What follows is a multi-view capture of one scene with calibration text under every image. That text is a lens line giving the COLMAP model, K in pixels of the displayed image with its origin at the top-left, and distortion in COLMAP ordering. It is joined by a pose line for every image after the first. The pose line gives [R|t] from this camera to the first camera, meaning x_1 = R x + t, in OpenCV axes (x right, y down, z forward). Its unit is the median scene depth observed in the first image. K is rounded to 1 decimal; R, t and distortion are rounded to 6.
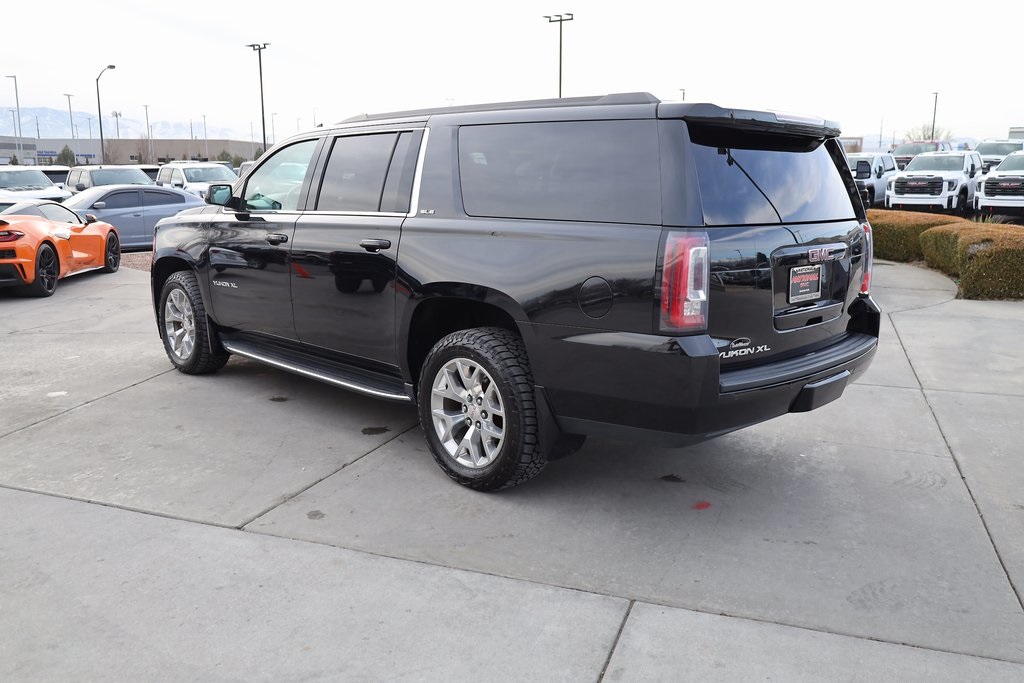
lens RADIAL K [[854.7, 0, 512.7], [0, 854.7, 342.2], [0, 0, 1]] dist [-0.028878, 0.012049]
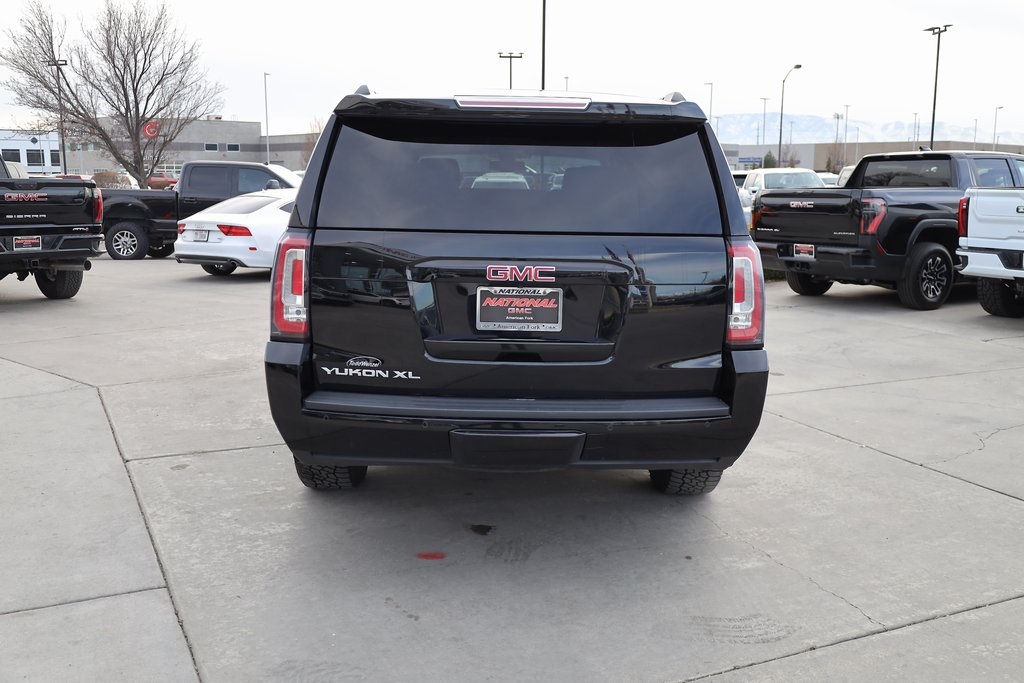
lens RADIAL K [[987.4, 0, 512.3], [0, 987.4, 341.8], [0, 0, 1]] dist [-0.001510, 0.000000]
pose [[0.696349, 0.114518, -0.708508, 0.985353], [-0.139407, 0.989968, 0.022998, -0.058197], [0.704034, 0.082756, 0.705328, 0.346484]]
